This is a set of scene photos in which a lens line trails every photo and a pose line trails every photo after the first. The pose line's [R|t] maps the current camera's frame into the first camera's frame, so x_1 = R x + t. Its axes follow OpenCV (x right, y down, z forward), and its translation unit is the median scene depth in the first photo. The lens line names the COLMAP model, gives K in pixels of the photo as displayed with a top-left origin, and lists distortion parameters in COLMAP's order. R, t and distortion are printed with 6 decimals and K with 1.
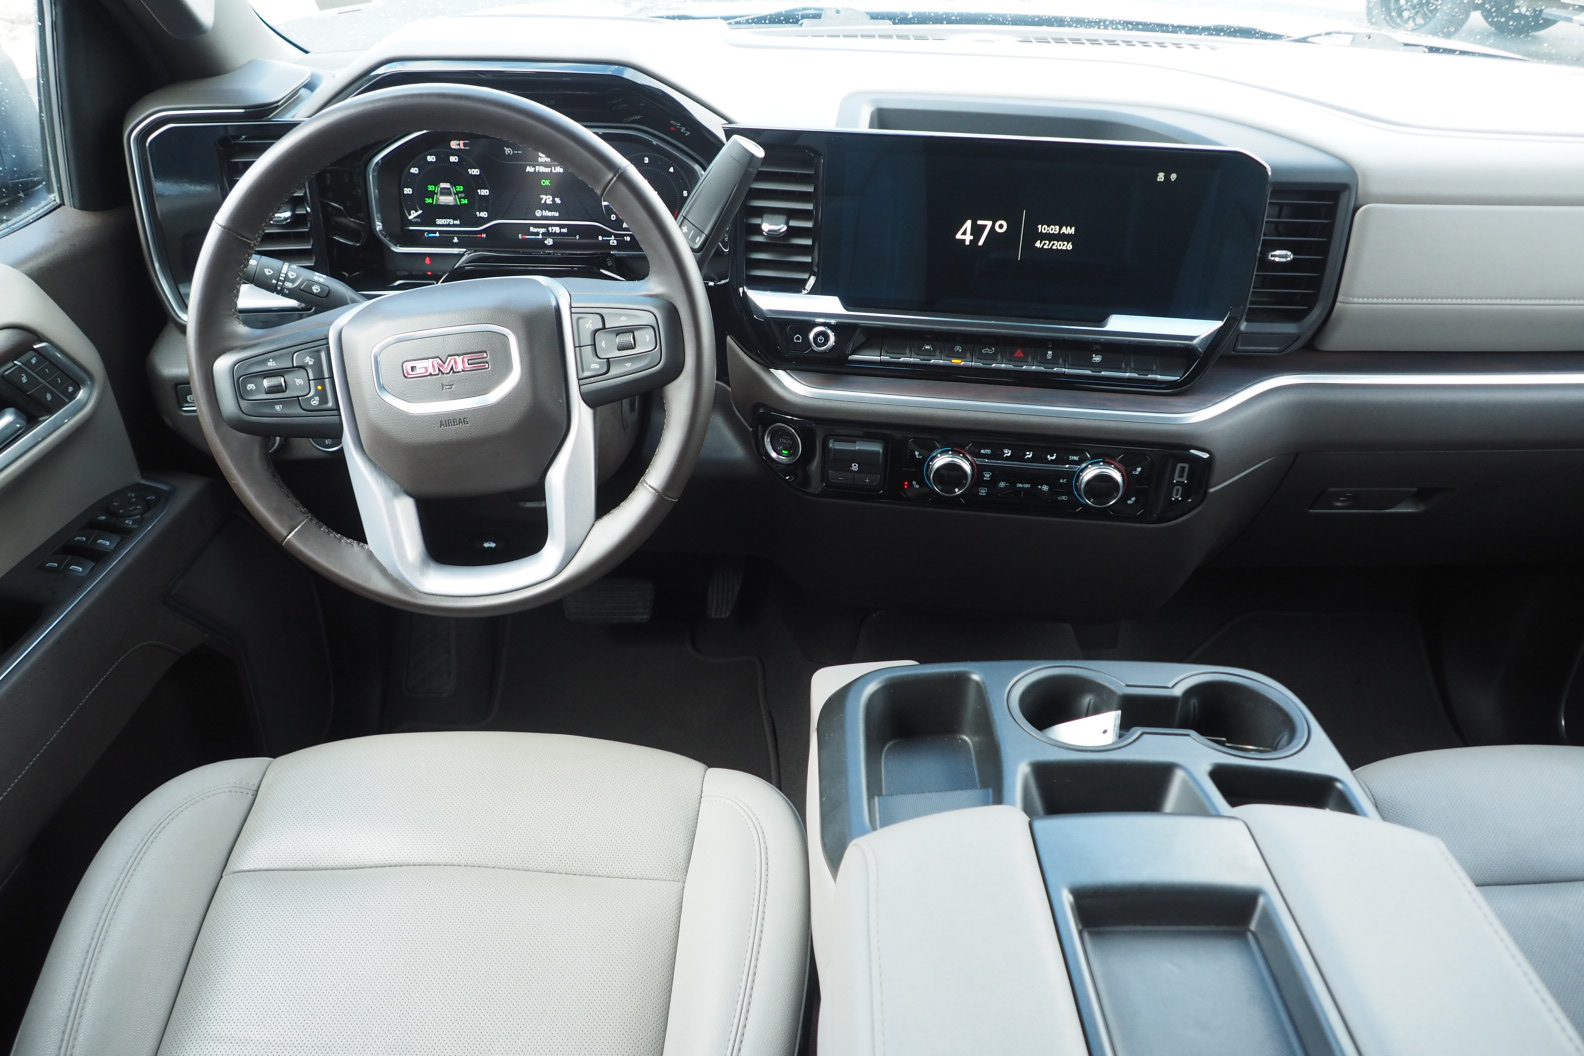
lens RADIAL K [[1133.8, 0, 792.0], [0, 1133.8, 528.0], [0, 0, 1]] dist [-0.011366, -0.001480]
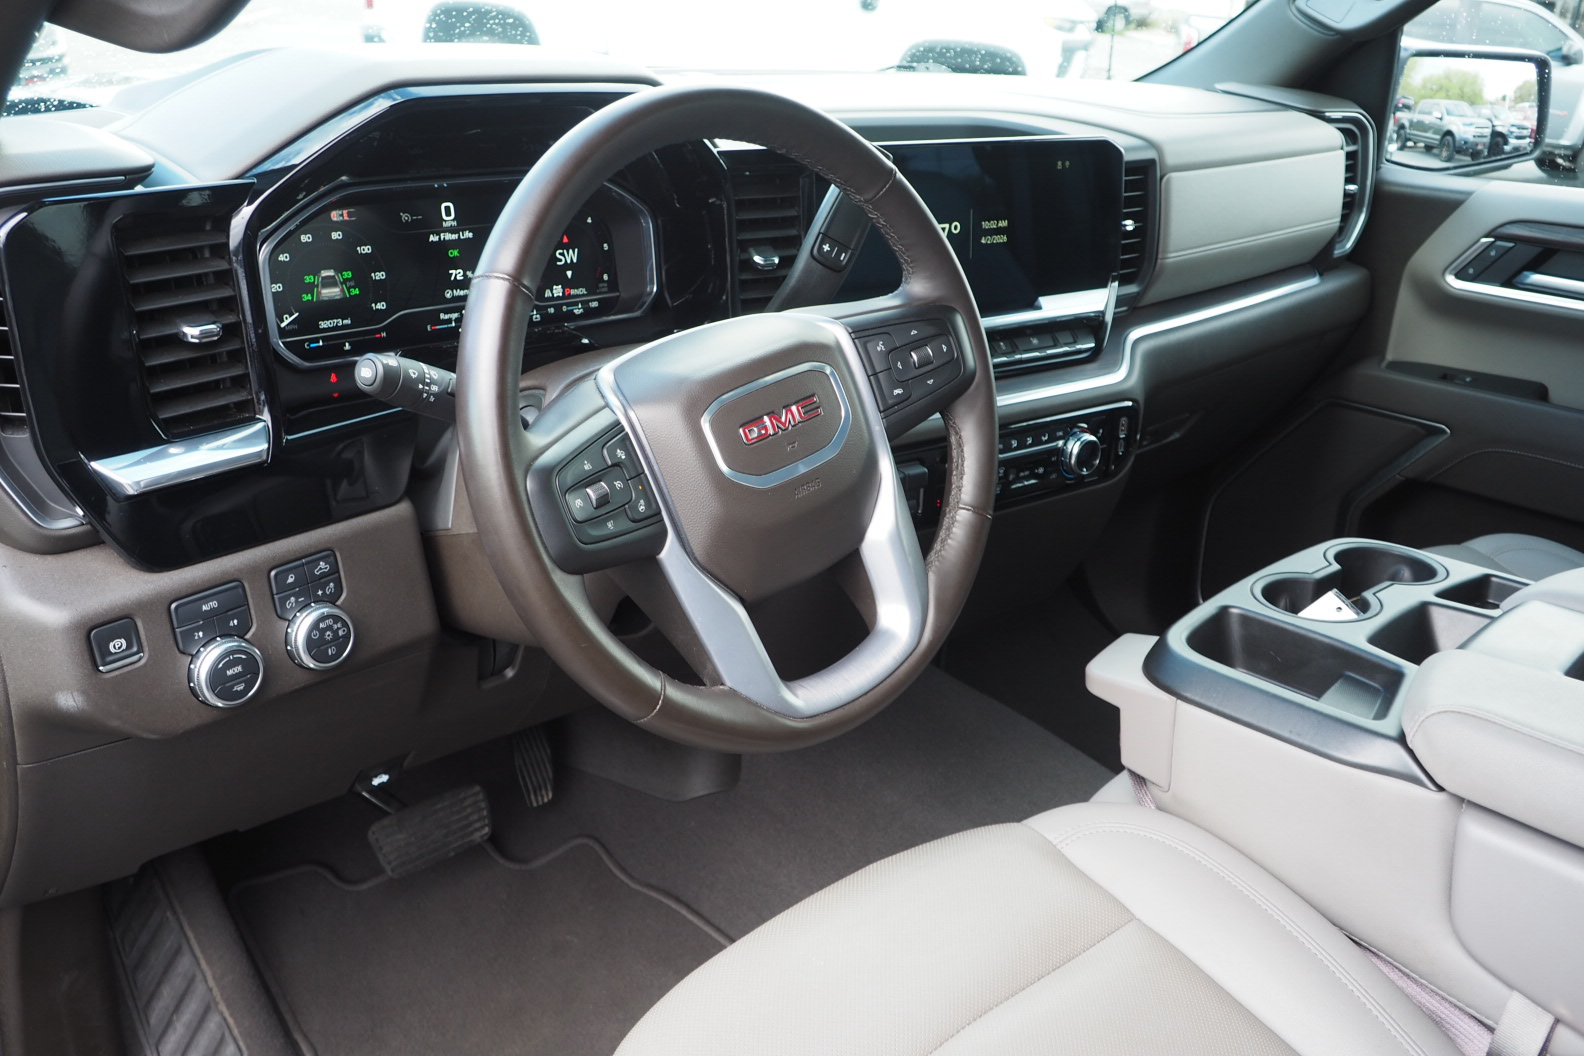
lens RADIAL K [[1347.5, 0, 792.0], [0, 1347.5, 528.0], [0, 0, 1]] dist [-0.002192, 0.004177]
pose [[0.729713, -0.245511, 0.638156, -0.720360], [0.331697, 0.943244, -0.016401, -0.041157], [-0.597910, 0.223642, 0.769732, 0.215247]]
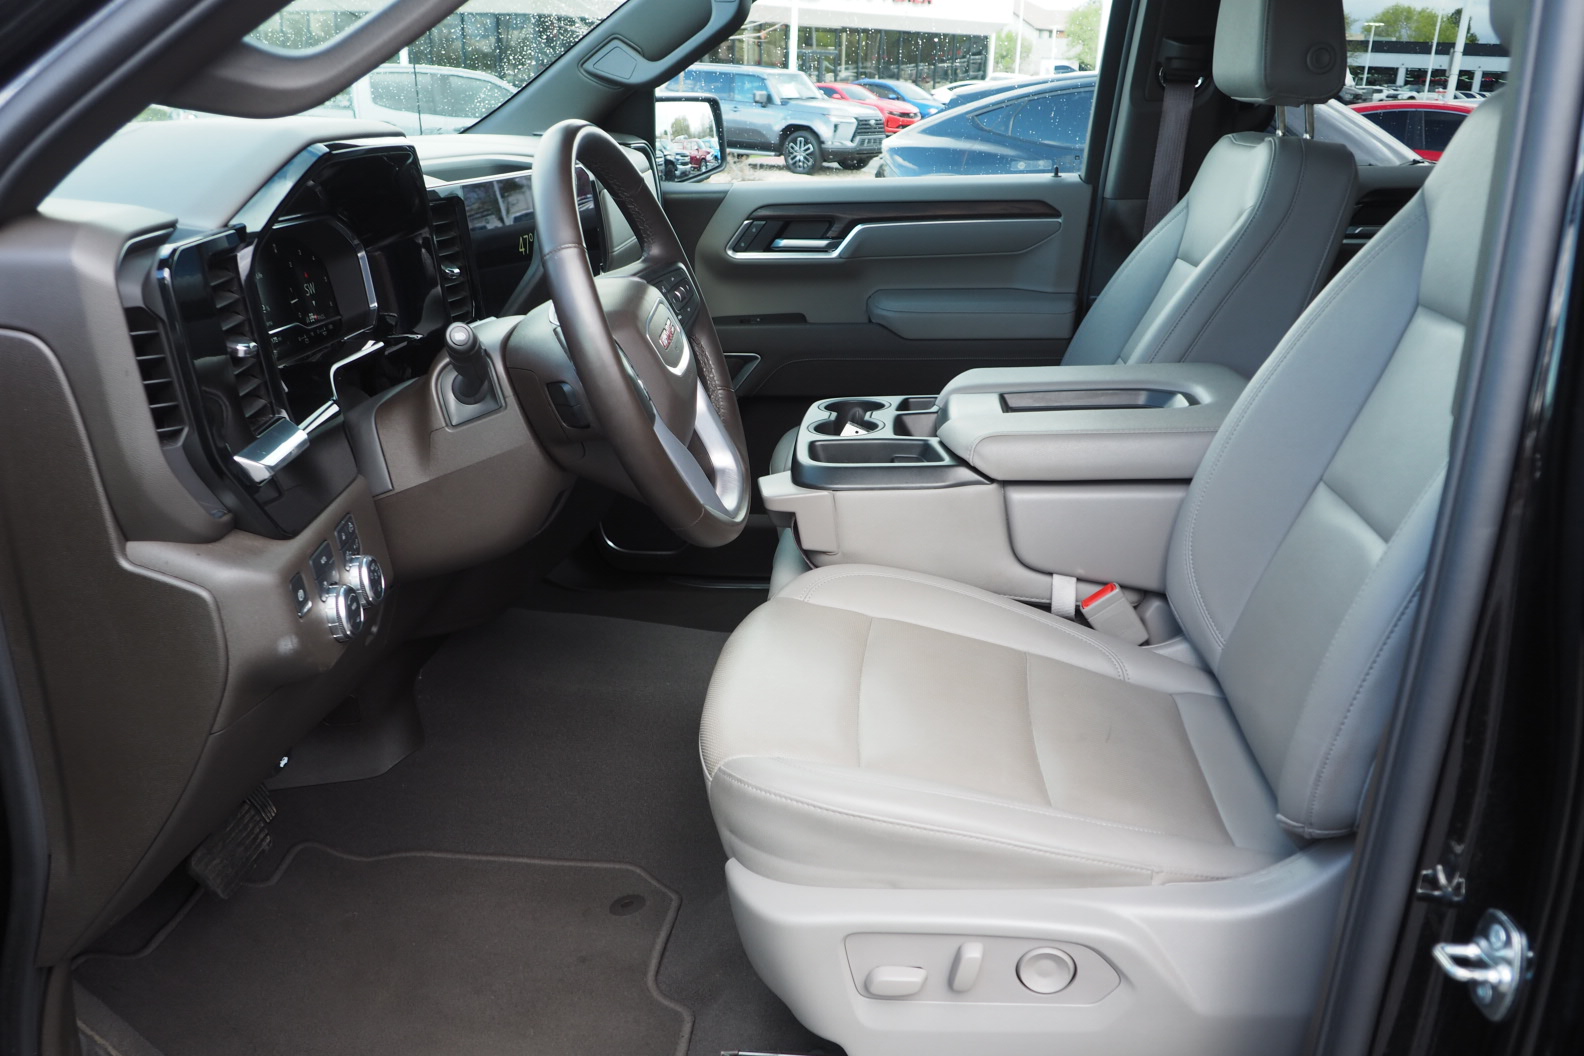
lens RADIAL K [[1347.5, 0, 792.0], [0, 1347.5, 528.0], [0, 0, 1]] dist [-0.002192, 0.004177]
pose [[0.078603, -0.325376, 0.942312, -1.342021], [0.530124, 0.814153, 0.236903, -0.189919], [-0.844269, 0.480921, 0.236484, 0.502022]]
